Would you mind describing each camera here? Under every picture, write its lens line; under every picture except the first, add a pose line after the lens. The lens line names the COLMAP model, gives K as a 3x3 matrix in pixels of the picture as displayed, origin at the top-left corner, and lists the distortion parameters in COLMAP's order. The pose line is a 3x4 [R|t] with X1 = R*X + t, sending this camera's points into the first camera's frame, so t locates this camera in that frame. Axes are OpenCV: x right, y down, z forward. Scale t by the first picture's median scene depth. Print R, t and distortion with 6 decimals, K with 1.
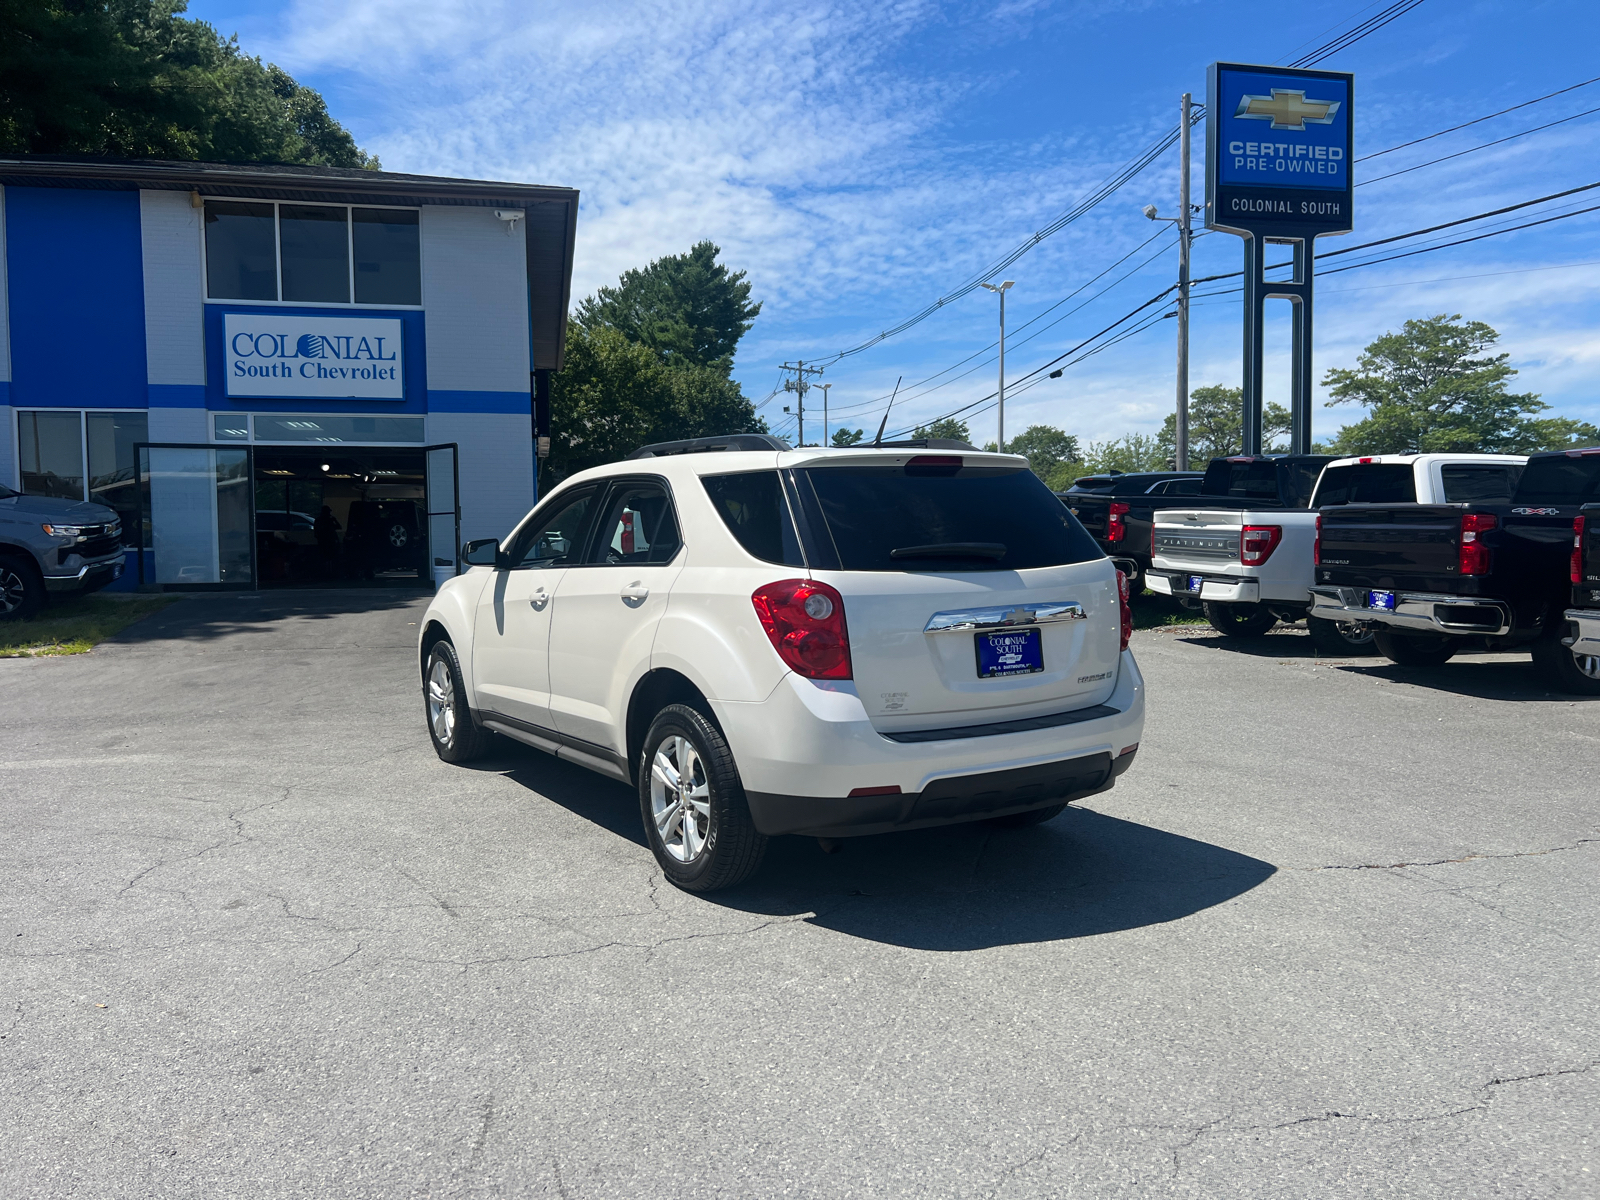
lens RADIAL K [[1206.4, 0, 790.7], [0, 1206.4, 605.0], [0, 0, 1]] dist [0.050022, -0.061440]
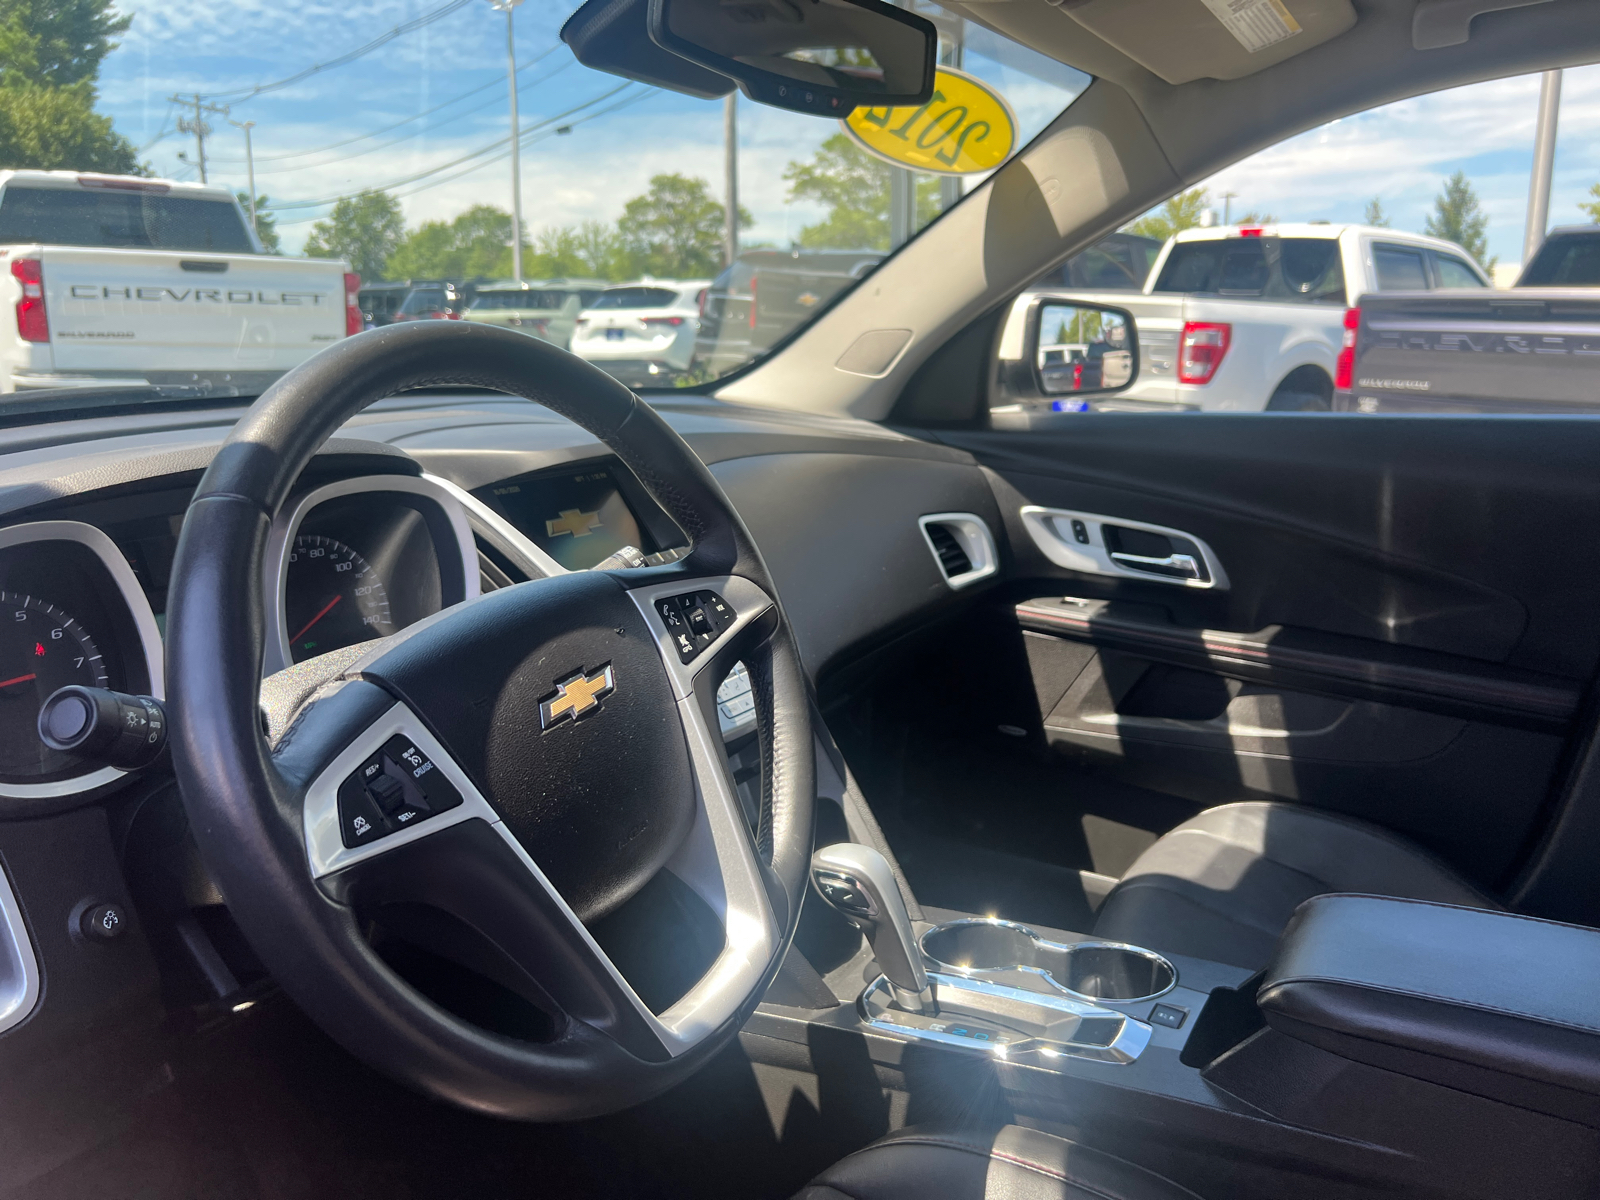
lens RADIAL K [[1202.3, 0, 813.9], [0, 1202.3, 600.8], [0, 0, 1]] dist [0.072158, -0.092215]
pose [[0.891899, -0.080584, 0.444997, -0.055878], [0.006850, 0.986290, 0.164877, -0.014506], [-0.452183, -0.144005, 0.880223, 0.274040]]
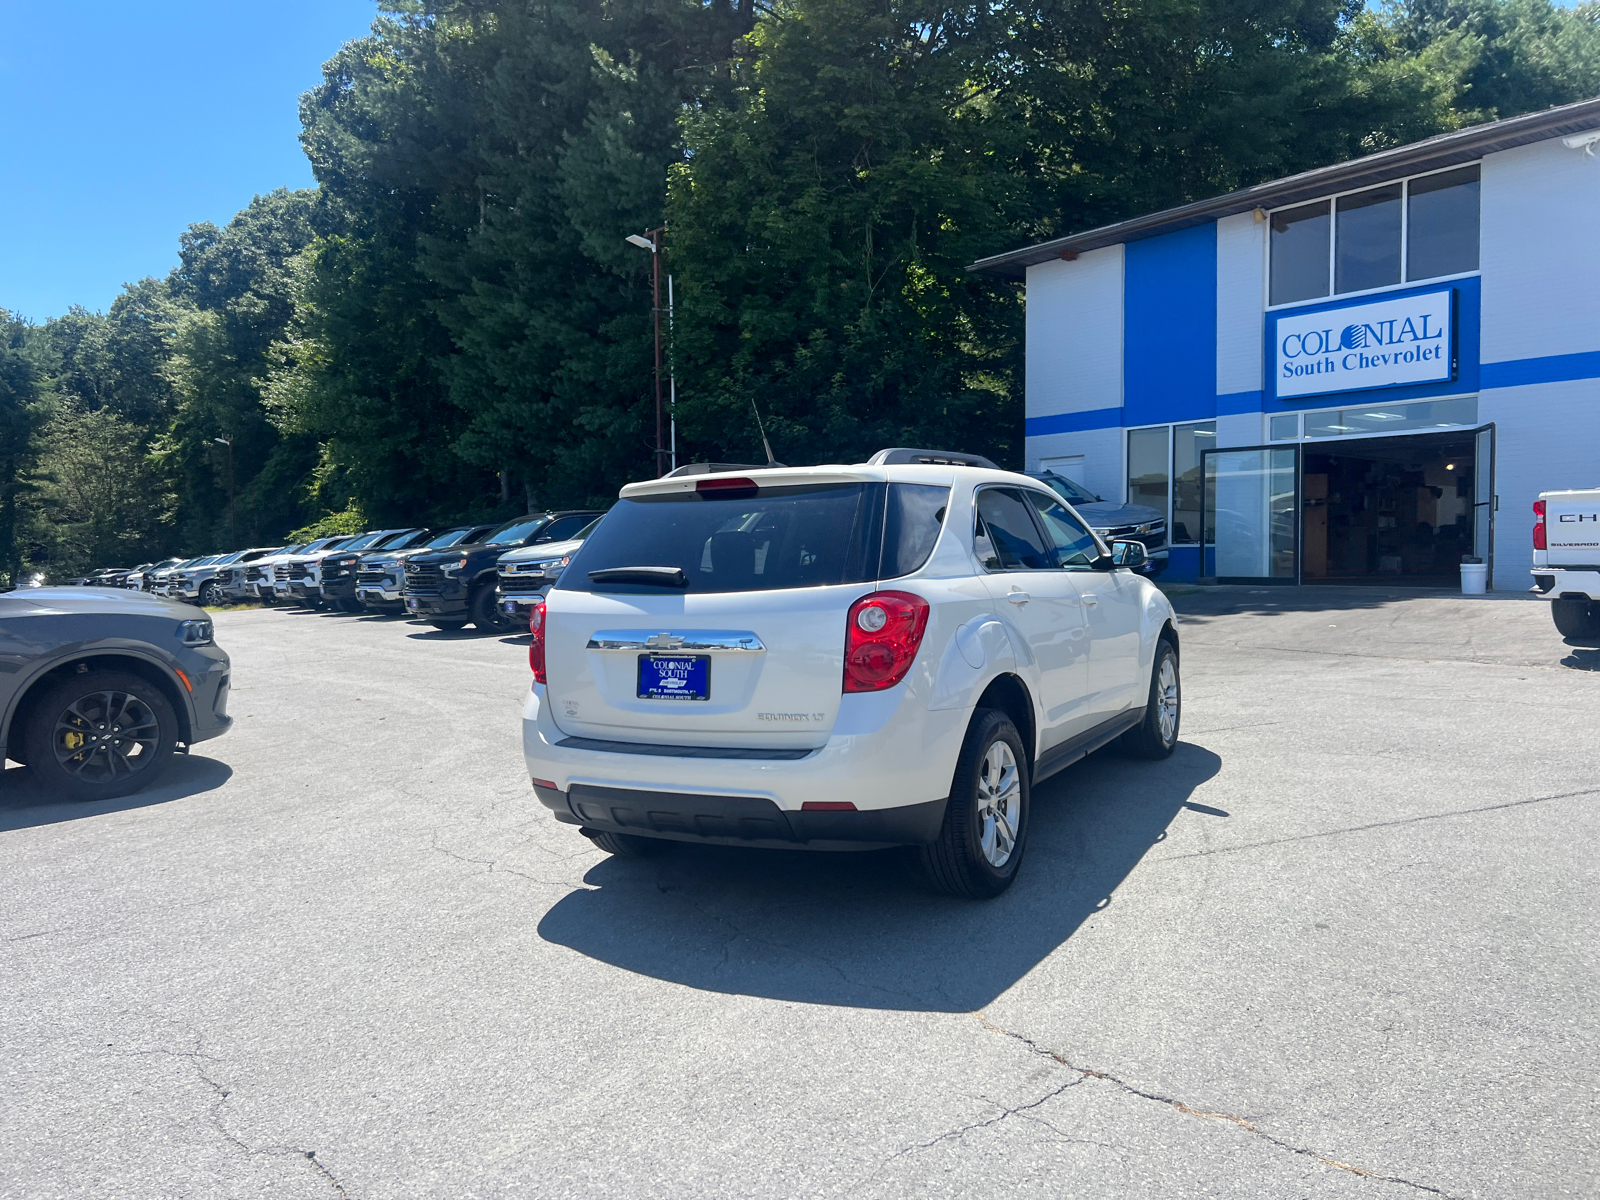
lens RADIAL K [[1206.4, 0, 790.7], [0, 1206.4, 605.0], [0, 0, 1]] dist [0.050022, -0.061440]
pose [[0.467369, 0.043249, -0.883004, 0.221160], [-0.034185, 0.998940, 0.030833, -0.010831], [0.883401, 0.015775, 0.468352, 0.124143]]
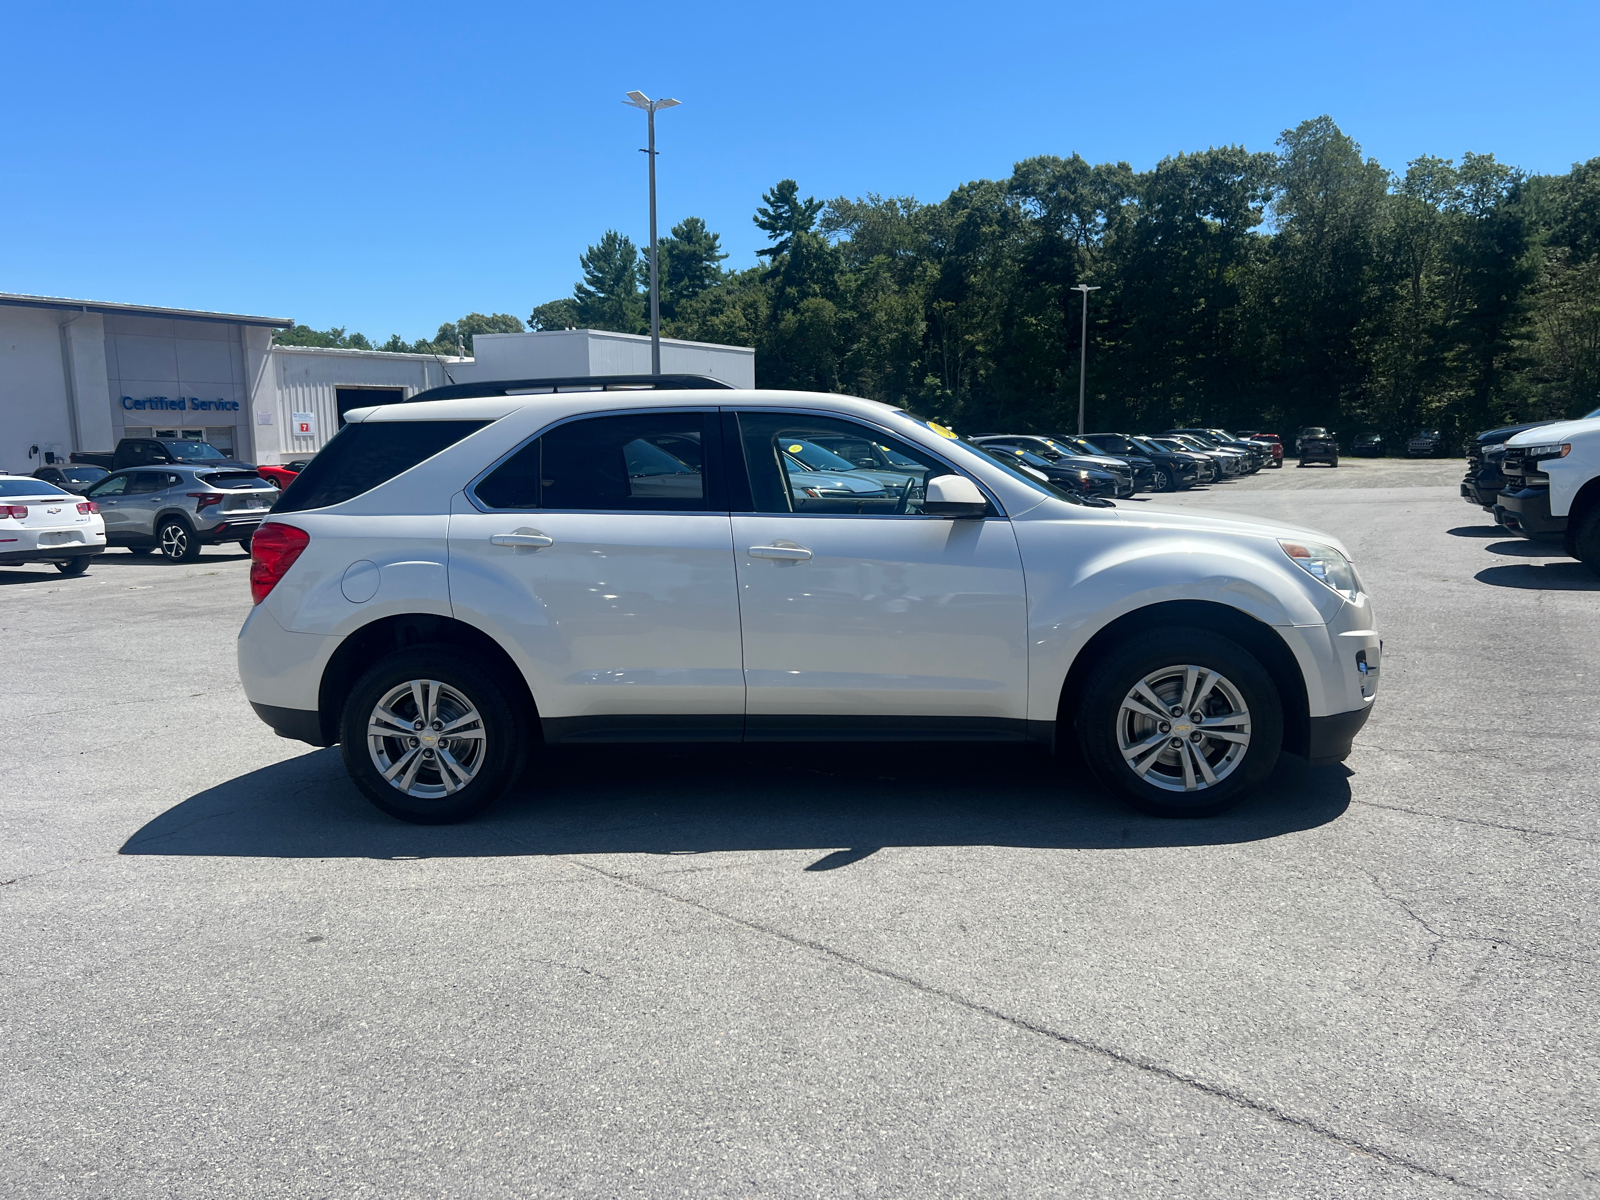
lens RADIAL K [[1206.4, 0, 790.7], [0, 1206.4, 605.0], [0, 0, 1]] dist [0.050022, -0.061440]
pose [[-0.625236, 0.130989, -0.769364, 0.175861], [-0.016089, 0.983441, 0.180512, -0.035760], [0.780270, 0.125241, -0.612776, 0.445018]]
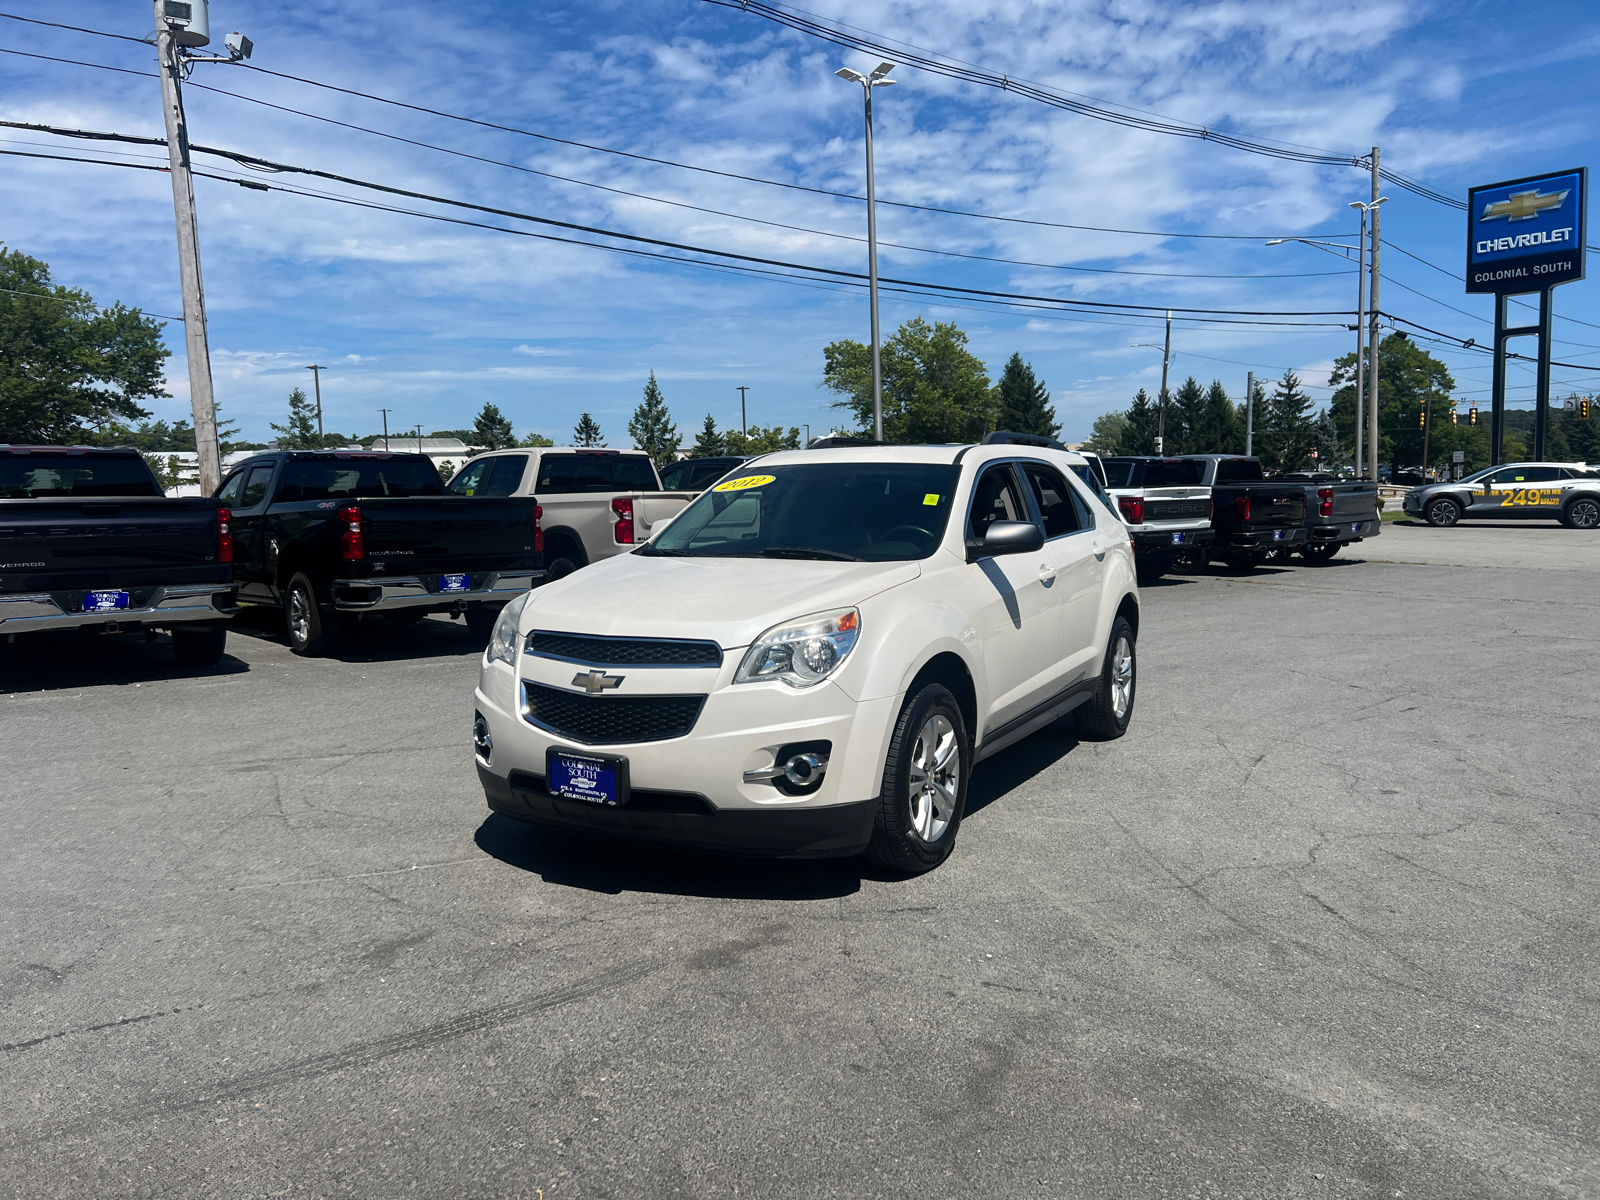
lens RADIAL K [[1206.4, 0, 790.7], [0, 1206.4, 605.0], [0, 0, 1]] dist [0.050022, -0.061440]
pose [[-0.465711, -0.063682, 0.882643, -0.268748], [0.079168, 0.990410, 0.113229, -0.029824], [-0.881389, 0.122609, -0.456203, 0.442338]]
